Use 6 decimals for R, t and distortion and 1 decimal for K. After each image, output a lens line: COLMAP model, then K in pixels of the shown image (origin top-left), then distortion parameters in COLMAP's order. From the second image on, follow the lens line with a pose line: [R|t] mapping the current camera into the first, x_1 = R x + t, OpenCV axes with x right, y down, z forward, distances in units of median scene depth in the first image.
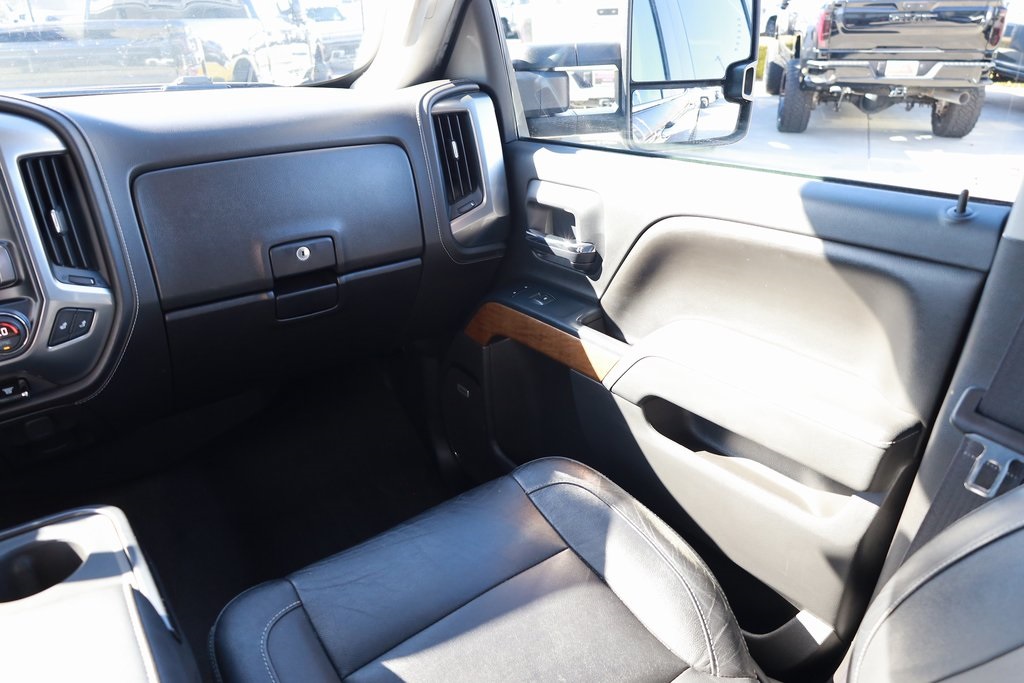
lens RADIAL K [[703.6, 0, 512.0], [0, 703.6, 341.5], [0, 0, 1]] dist [-0.001974, -0.004664]
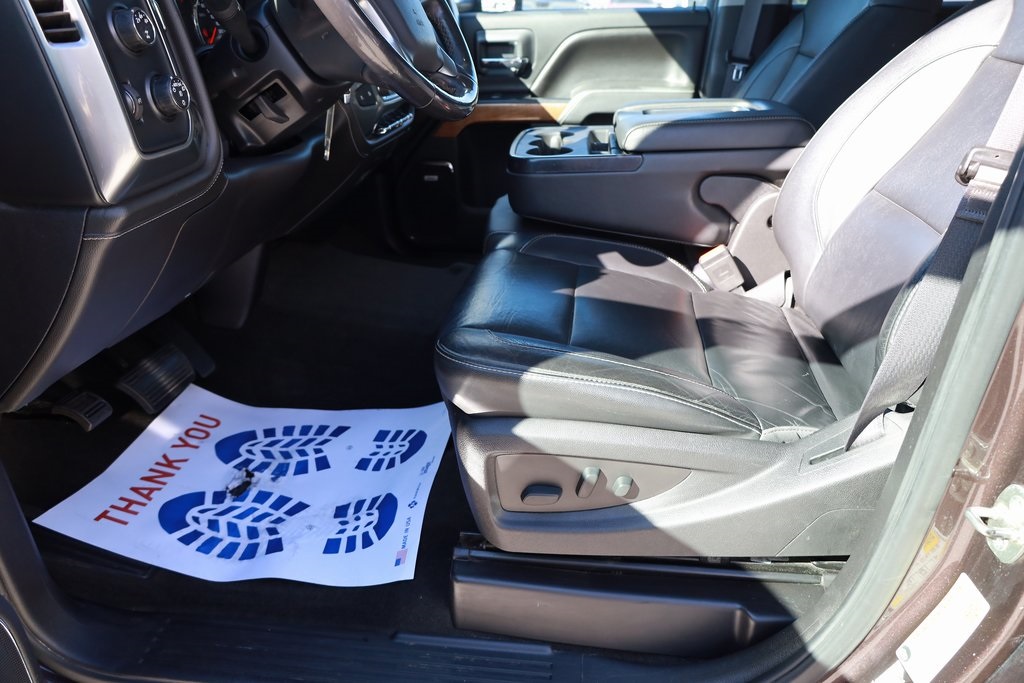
lens RADIAL K [[703.6, 0, 512.0], [0, 703.6, 341.5], [0, 0, 1]] dist [-0.001974, -0.004664]
pose [[0.675012, -0.280470, 0.682419, -1.466980], [0.283836, 0.952461, 0.110701, 0.386421], [-0.681026, 0.118971, 0.722530, -0.313805]]
